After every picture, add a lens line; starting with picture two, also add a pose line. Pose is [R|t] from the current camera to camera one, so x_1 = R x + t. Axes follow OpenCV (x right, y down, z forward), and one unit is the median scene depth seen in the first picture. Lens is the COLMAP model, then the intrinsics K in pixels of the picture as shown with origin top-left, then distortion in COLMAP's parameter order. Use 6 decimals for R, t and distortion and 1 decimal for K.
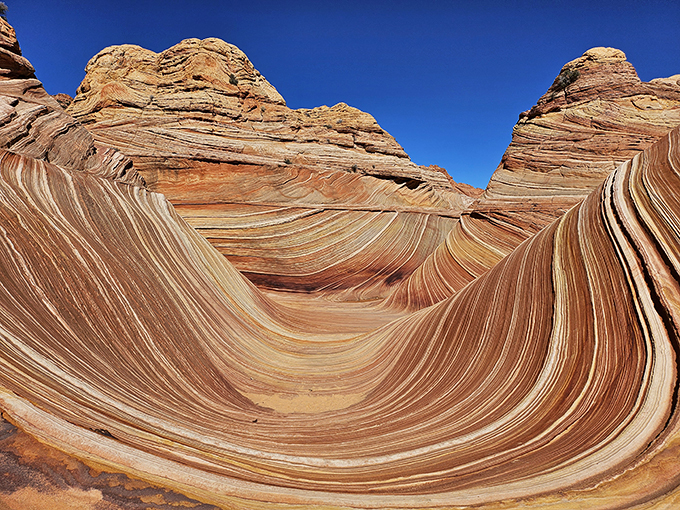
lens RADIAL K [[476.5, 0, 339.3], [0, 476.5, 254.8], [0, 0, 1]] dist [-0.006750, -0.011008]
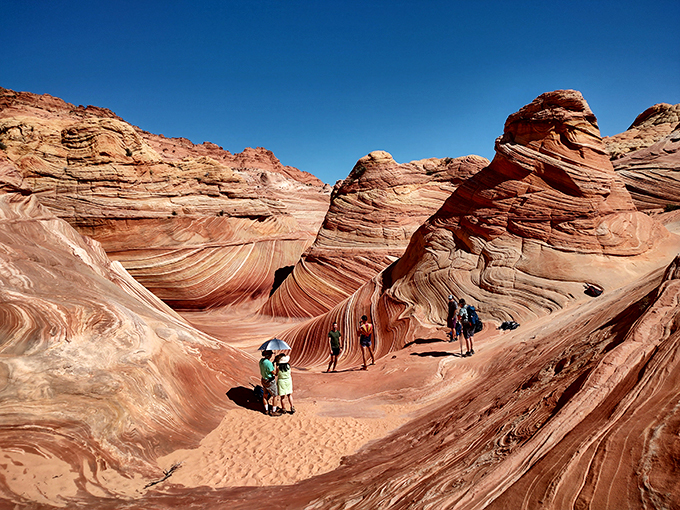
lens RADIAL K [[476.5, 0, 340.6], [0, 476.5, 255.0], [0, 0, 1]] dist [-0.006750, -0.011008]
pose [[0.939075, -0.043975, 0.340887, -0.138907], [0.036362, 0.998927, 0.028694, -0.104981], [-0.341783, -0.014551, 0.939666, -0.458740]]
